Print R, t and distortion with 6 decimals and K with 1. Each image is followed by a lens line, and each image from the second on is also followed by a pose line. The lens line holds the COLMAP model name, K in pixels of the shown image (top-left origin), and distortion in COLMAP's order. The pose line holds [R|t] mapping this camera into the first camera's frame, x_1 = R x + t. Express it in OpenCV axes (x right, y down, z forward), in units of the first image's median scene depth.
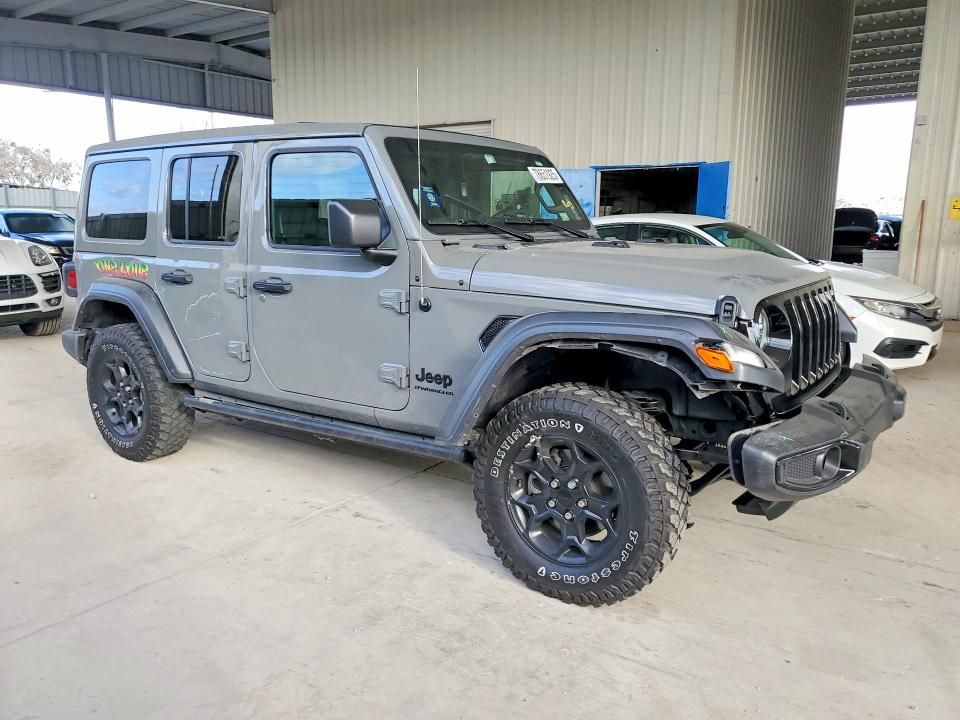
lens RADIAL K [[756.5, 0, 481.4], [0, 756.5, 359.3], [0, 0, 1]] dist [0.003506, 0.007107]
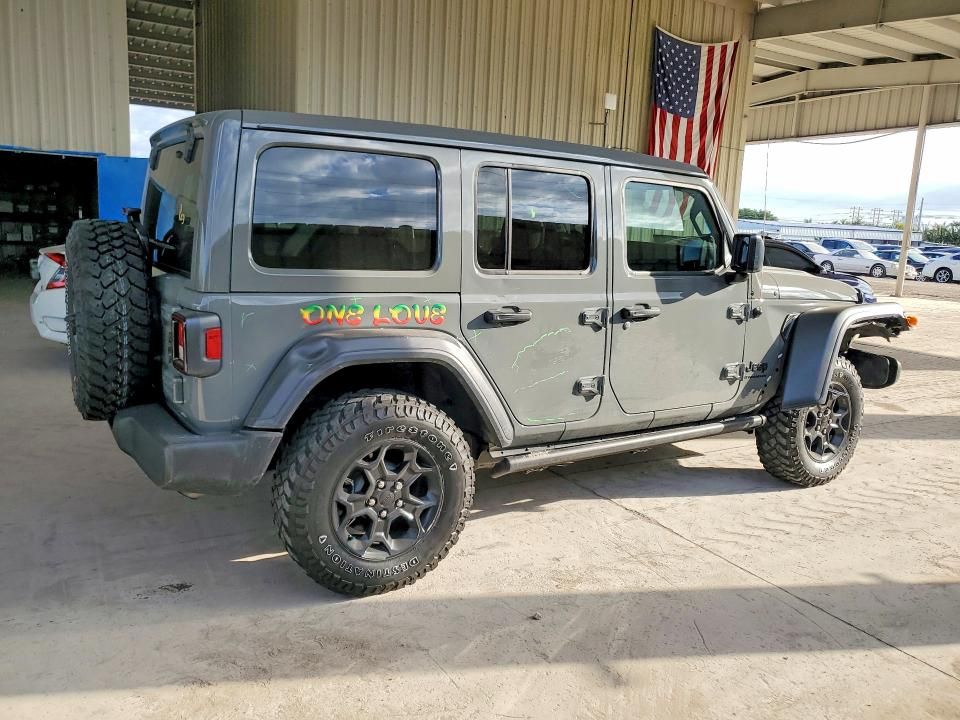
lens RADIAL K [[756.5, 0, 481.9], [0, 756.5, 358.7], [0, 0, 1]] dist [0.003506, 0.007107]
pose [[0.376735, -0.145604, 0.914806, -1.100695], [0.130437, 0.986068, 0.103230, -0.143095], [-0.917091, 0.080434, 0.390479, 0.685495]]
